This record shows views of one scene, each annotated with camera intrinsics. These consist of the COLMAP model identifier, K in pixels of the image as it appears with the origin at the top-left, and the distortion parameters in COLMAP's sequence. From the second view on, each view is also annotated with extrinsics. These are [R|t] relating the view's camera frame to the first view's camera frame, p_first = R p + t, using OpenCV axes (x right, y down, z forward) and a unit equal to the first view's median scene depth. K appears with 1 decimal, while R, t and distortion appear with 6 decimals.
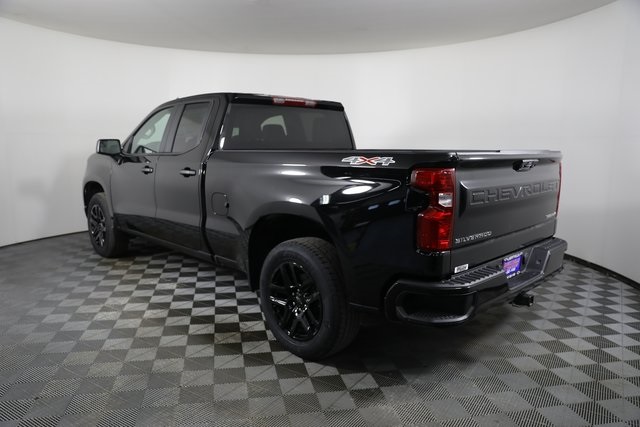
lens RADIAL K [[495.4, 0, 320.0], [0, 495.4, 213.5], [0, 0, 1]] dist [-0.000993, -0.000314]
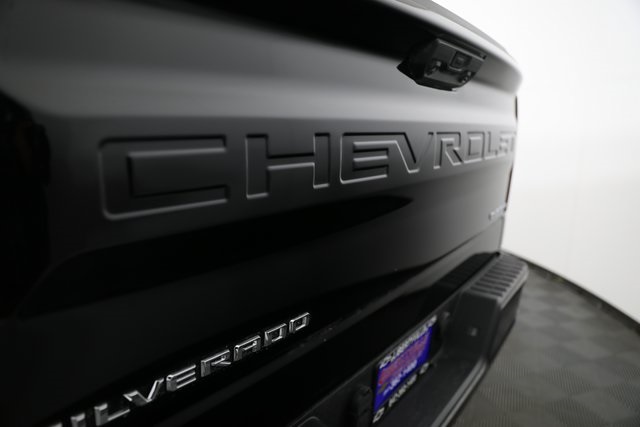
lens RADIAL K [[432.3, 0, 320.0], [0, 432.3, 213.5], [0, 0, 1]] dist [-0.103790, 0.073041]
pose [[0.994192, -0.013874, 0.106721, 0.280837], [0.006924, 0.997847, 0.065225, -0.022392], [-0.107396, -0.064107, 0.992147, 0.675493]]
